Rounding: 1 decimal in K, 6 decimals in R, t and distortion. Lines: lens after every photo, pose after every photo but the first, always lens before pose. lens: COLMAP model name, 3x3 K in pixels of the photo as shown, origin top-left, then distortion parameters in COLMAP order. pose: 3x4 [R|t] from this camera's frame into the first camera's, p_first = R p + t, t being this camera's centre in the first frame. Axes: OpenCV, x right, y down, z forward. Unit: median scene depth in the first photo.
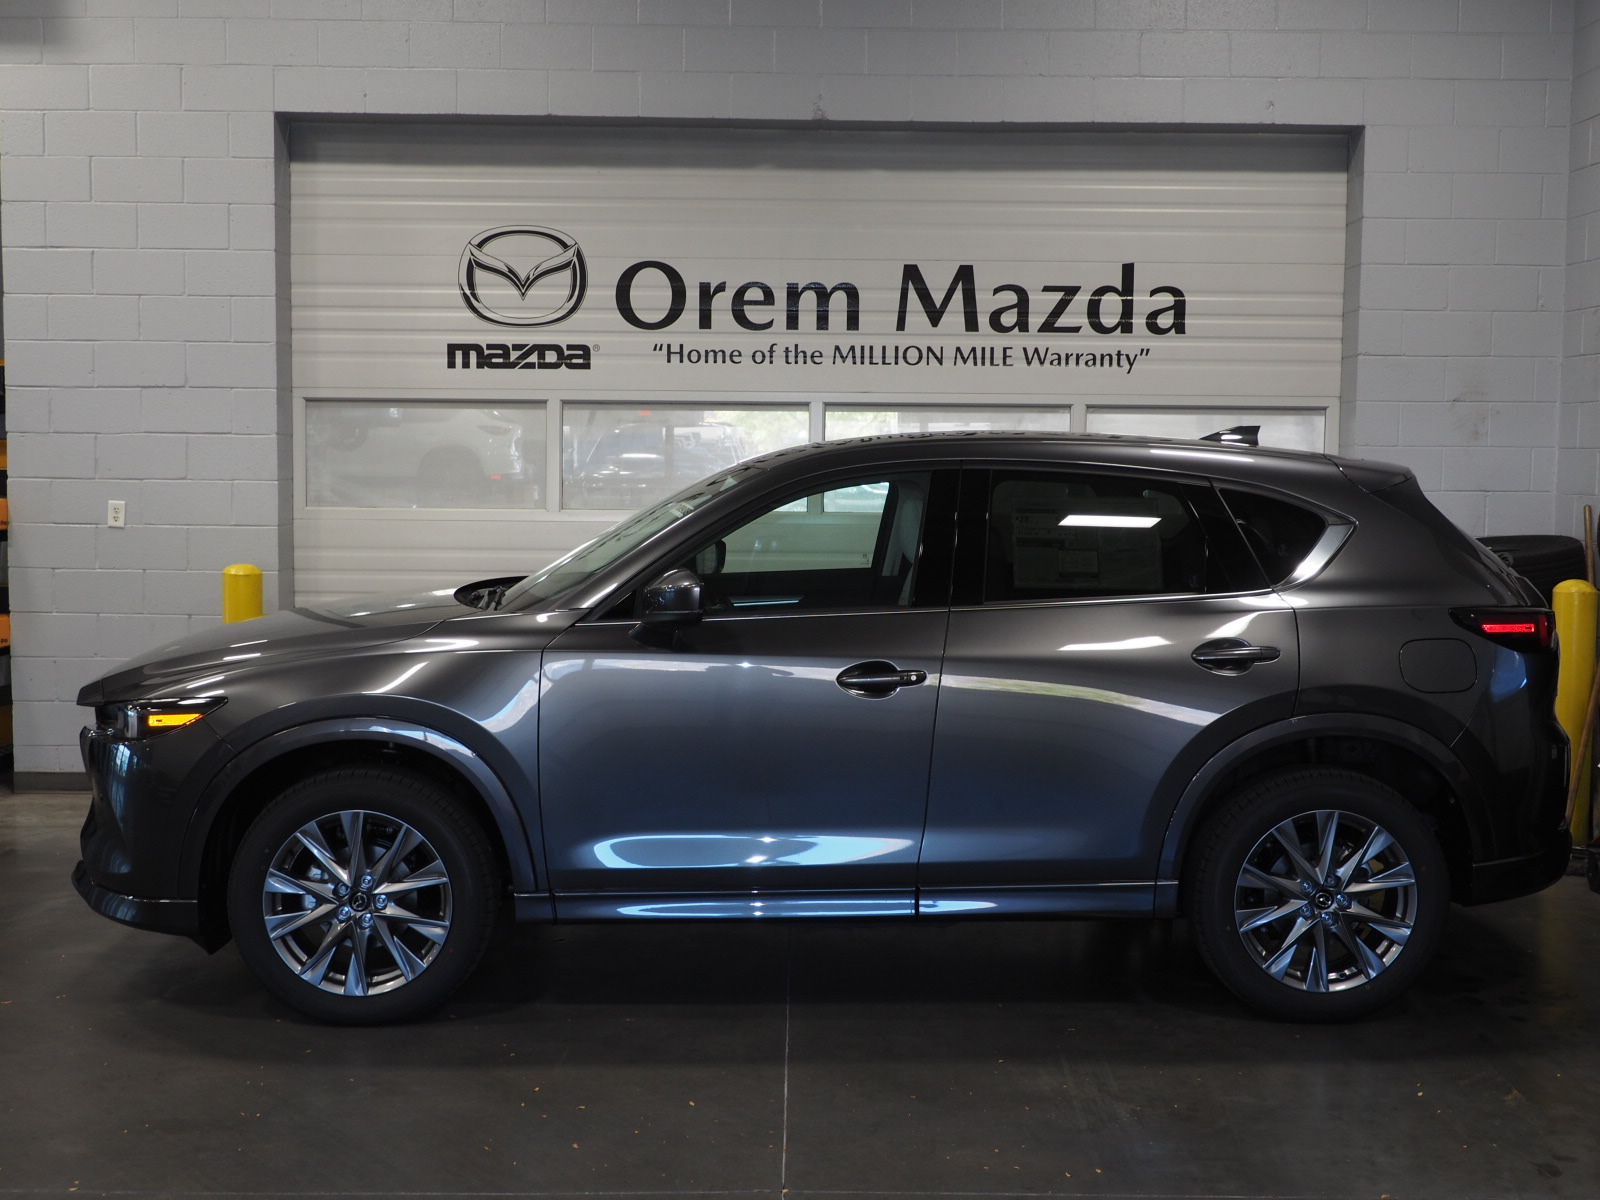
lens RADIAL K [[1753.9, 0, 798.3], [0, 1753.9, 607.9], [0, 0, 1]] dist [-0.010425, 0.000000]
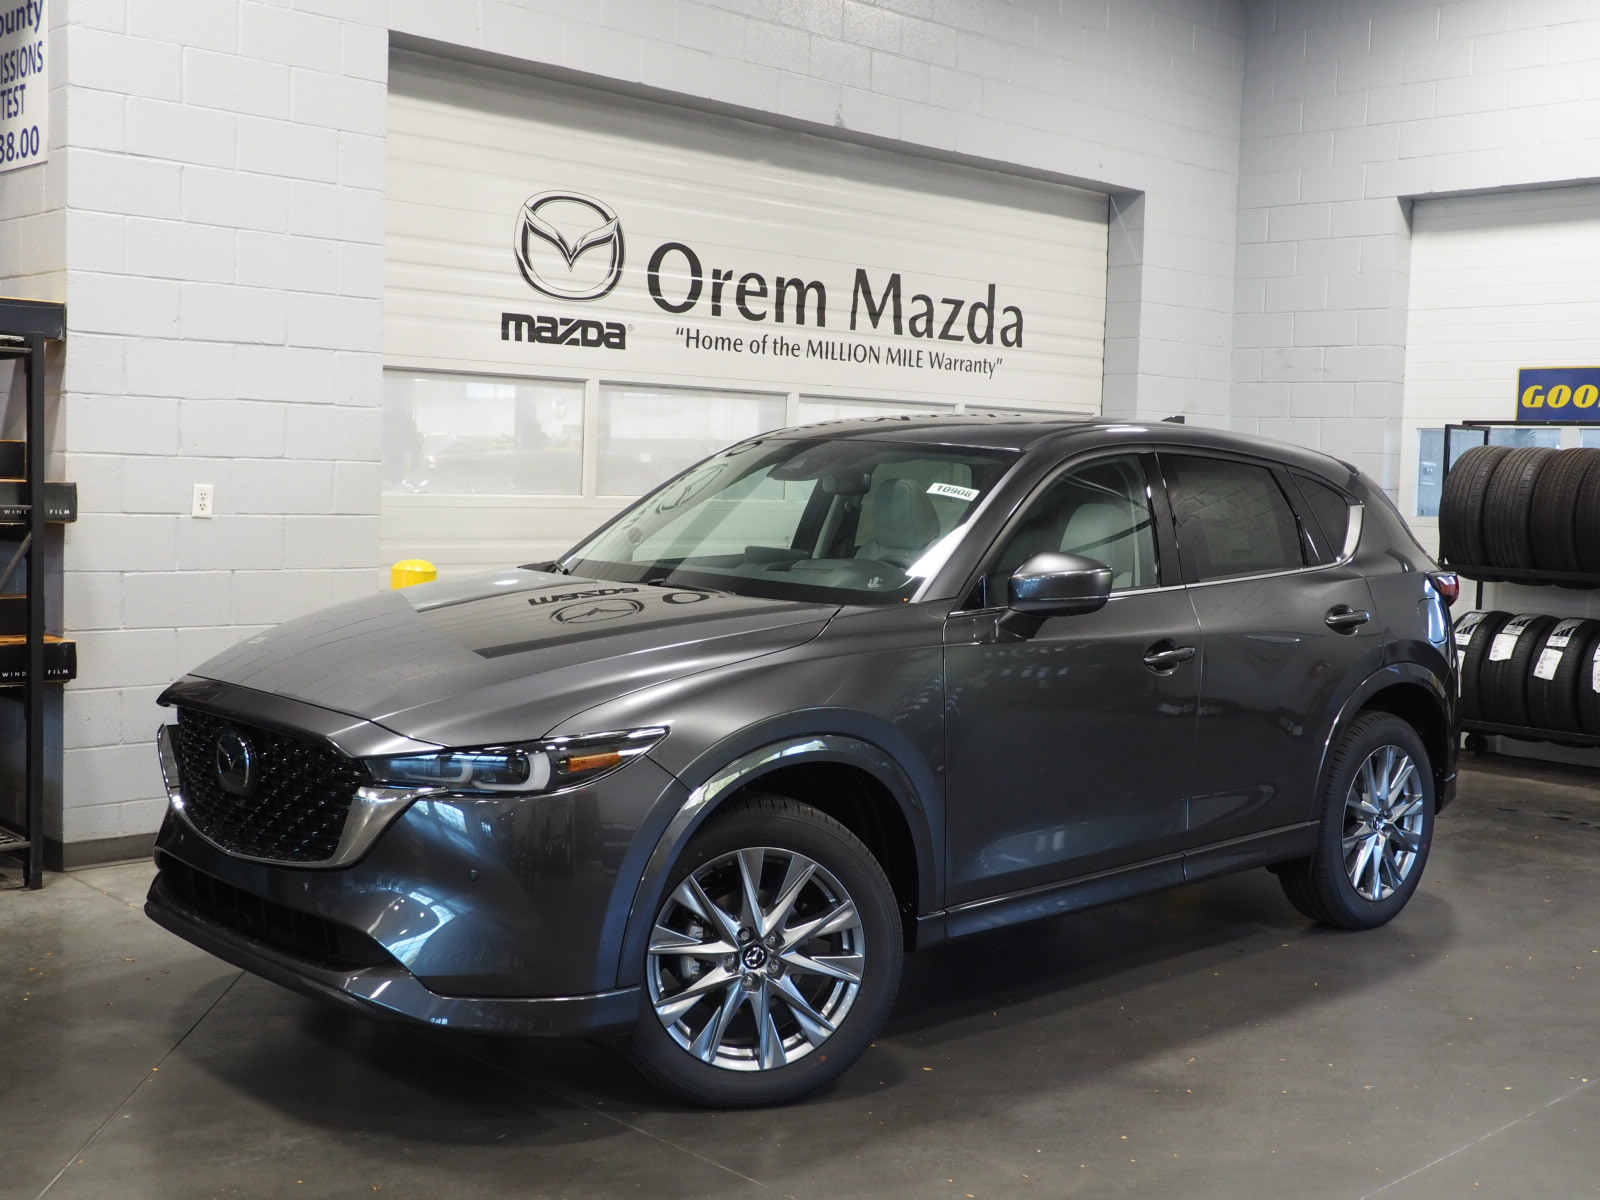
lens RADIAL K [[1753.9, 0, 798.2], [0, 1753.9, 591.7], [0, 0, 1]] dist [-0.010425, 0.000000]
pose [[0.747159, -0.034666, 0.663741, -0.689799], [0.031473, 0.999364, 0.016767, -0.016781], [-0.663900, 0.008362, 0.747775, 0.220920]]
